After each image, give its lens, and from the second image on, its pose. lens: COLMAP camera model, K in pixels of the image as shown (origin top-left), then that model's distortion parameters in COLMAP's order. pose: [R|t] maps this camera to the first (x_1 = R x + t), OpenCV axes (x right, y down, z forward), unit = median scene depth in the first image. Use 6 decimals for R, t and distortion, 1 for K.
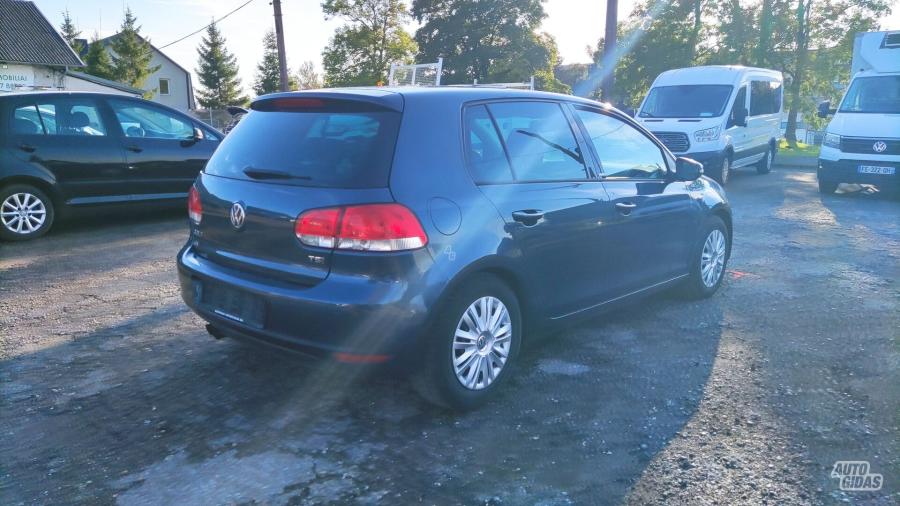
lens RADIAL K [[668.4, 0, 450.0], [0, 668.4, 253.0], [0, 0, 1]] dist [0.115260, -0.163635]
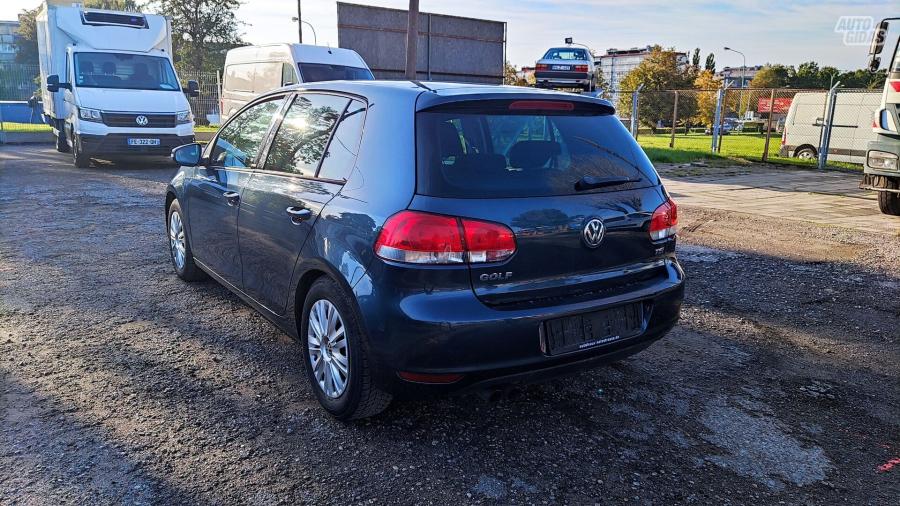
lens RADIAL K [[672.2, 0, 450.0], [0, 672.2, 253.0], [0, 0, 1]] dist [0.113146, -0.171929]
pose [[0.225488, -0.210983, 0.951126, -0.100667], [0.163050, 0.970672, 0.176664, -0.018099], [-0.960505, 0.115246, 0.253276, 0.077988]]
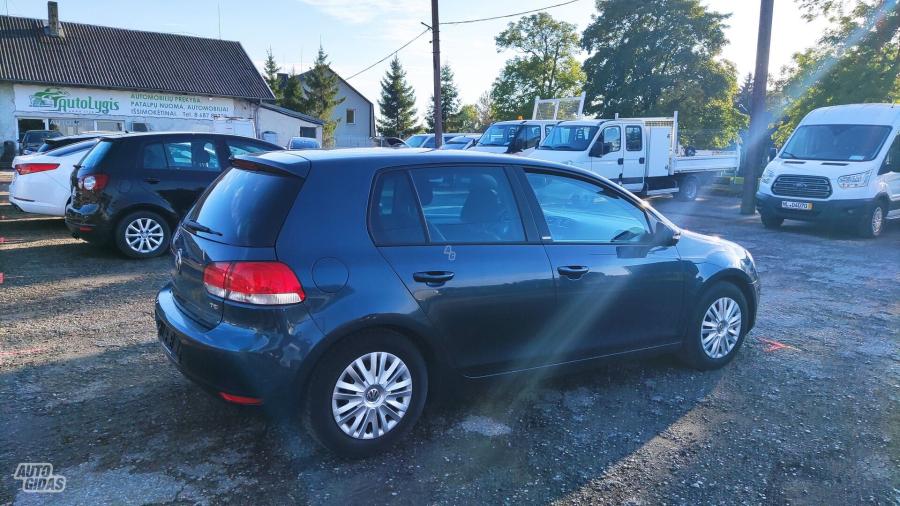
lens RADIAL K [[672.2, 0, 450.0], [0, 672.2, 253.0], [0, 0, 1]] dist [0.113146, -0.171929]
pose [[0.964544, 0.058774, -0.257294, 0.035367], [-0.068507, 0.997229, -0.029019, -0.005590], [0.254875, 0.045617, 0.965897, -0.000841]]
